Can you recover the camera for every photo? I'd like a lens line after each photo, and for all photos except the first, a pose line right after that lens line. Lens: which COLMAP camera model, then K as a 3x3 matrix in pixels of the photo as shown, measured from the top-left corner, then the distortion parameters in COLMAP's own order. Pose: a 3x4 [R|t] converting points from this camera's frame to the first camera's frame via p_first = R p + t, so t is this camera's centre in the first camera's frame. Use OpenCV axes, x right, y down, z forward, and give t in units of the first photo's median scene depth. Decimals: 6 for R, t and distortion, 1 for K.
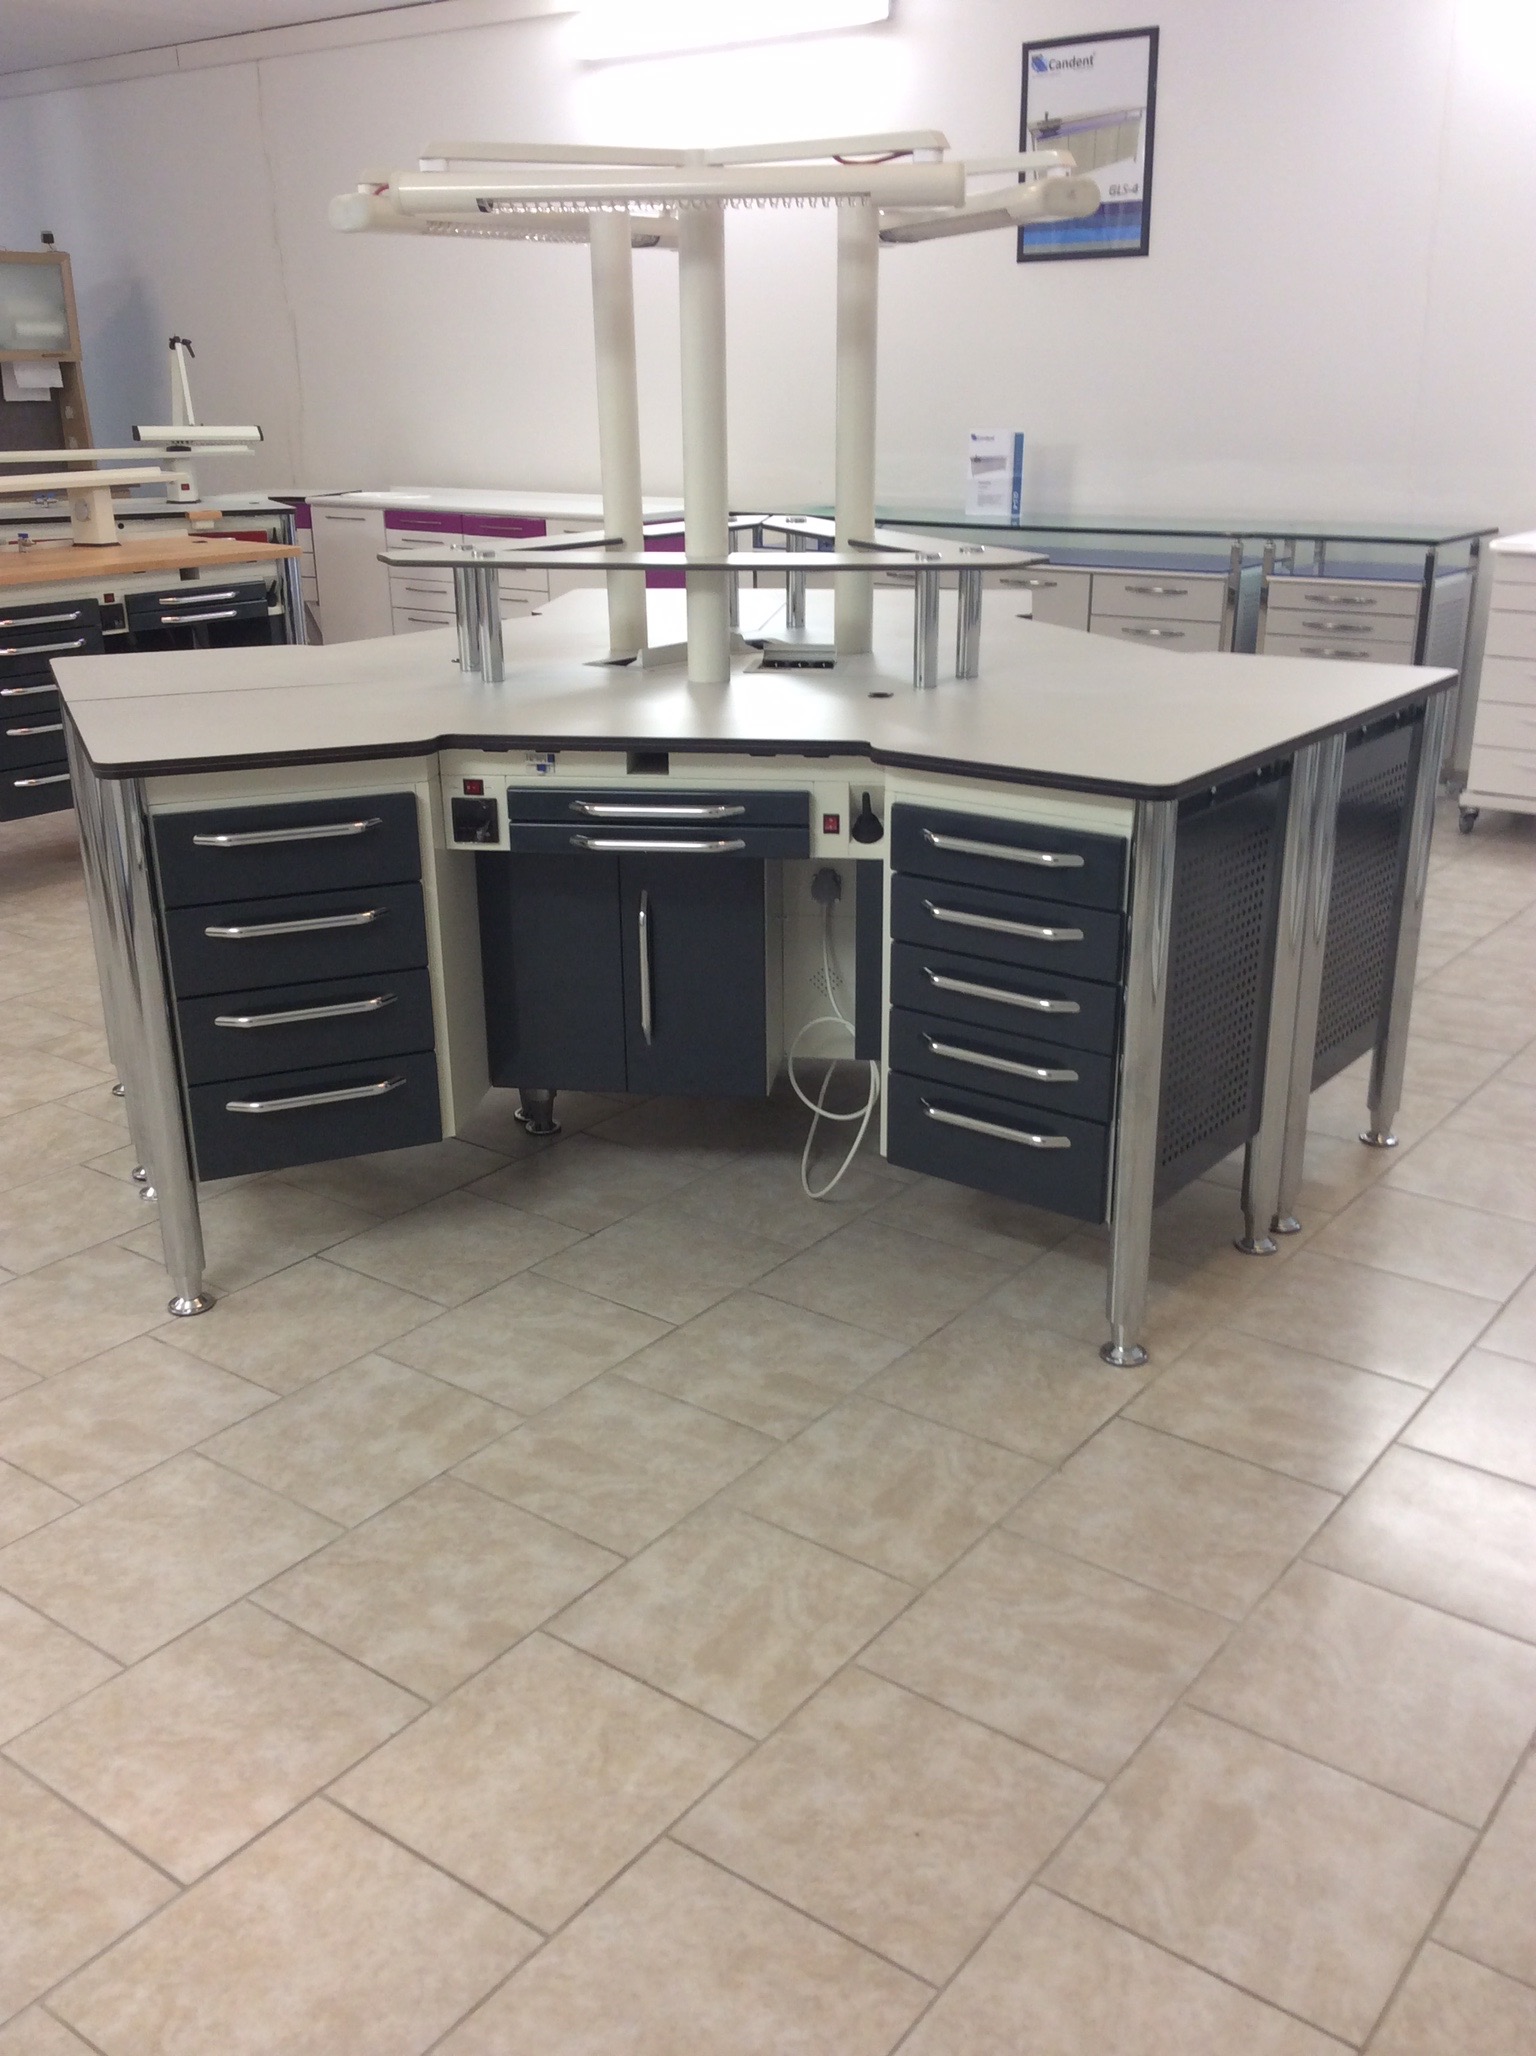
lens RADIAL K [[1908.0, 0, 757.8], [0, 1908.0, 1034.1], [0, 0, 1]] dist [0.019267, 0.000000]
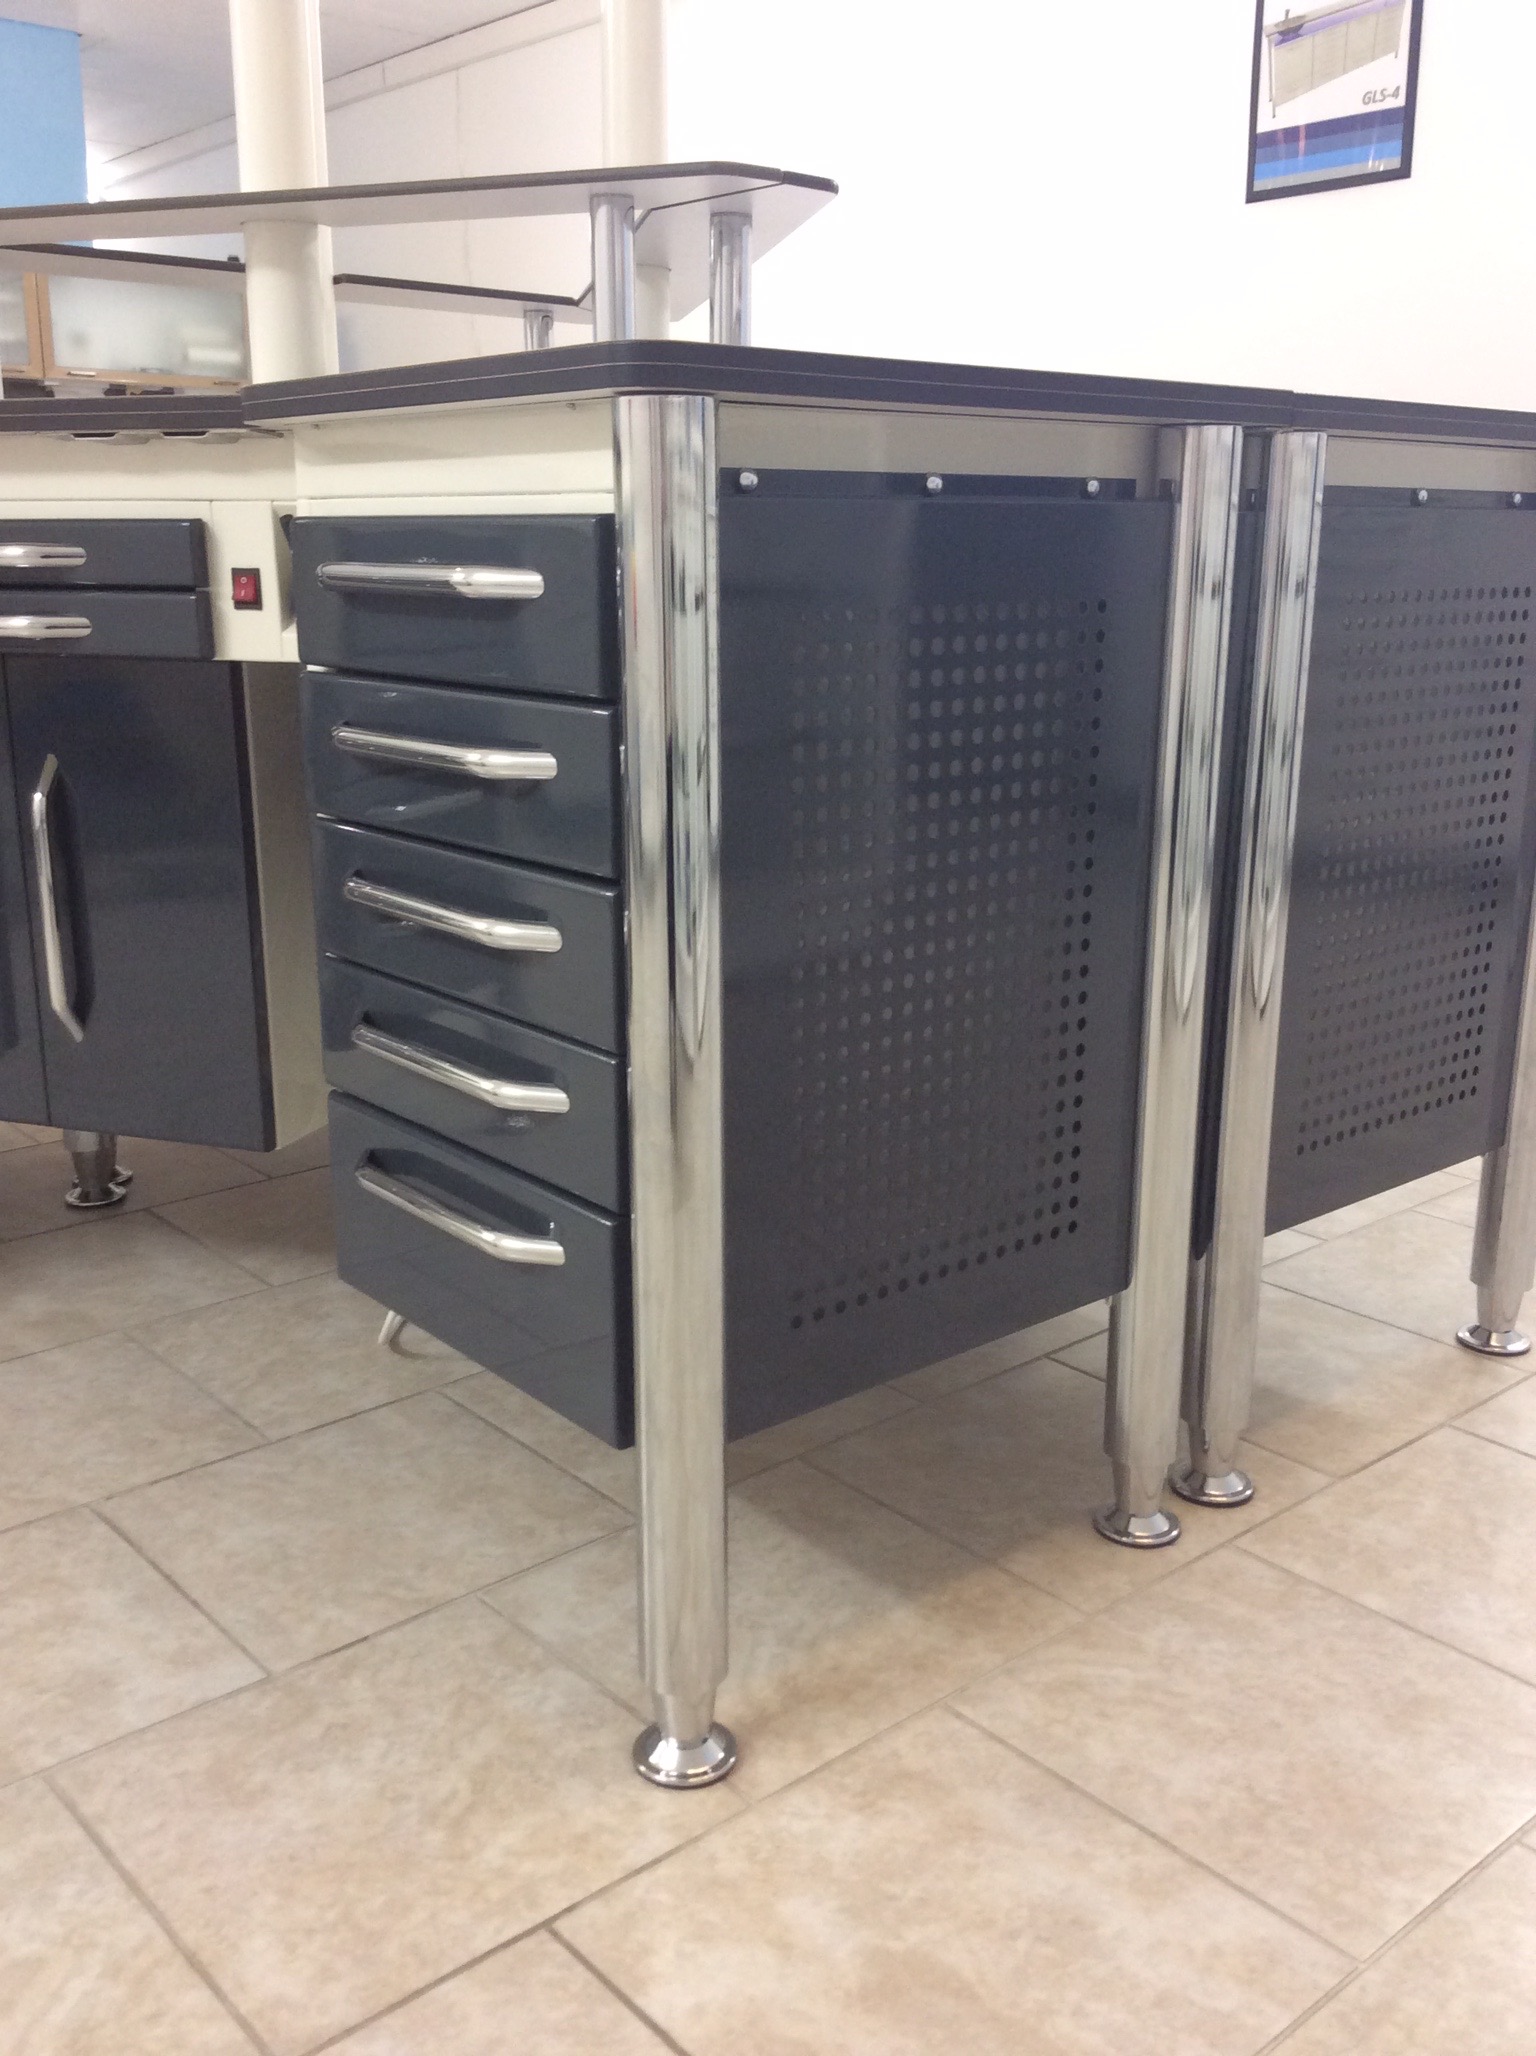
lens RADIAL K [[1908.0, 0, 782.1], [0, 1908.0, 1023.7], [0, 0, 1]] dist [0.019267, 0.000000]
pose [[0.980554, 0.063292, -0.185762, 0.249701], [-0.080276, 0.993110, -0.085372, 0.031994], [0.179079, 0.098624, 0.978879, 0.487004]]
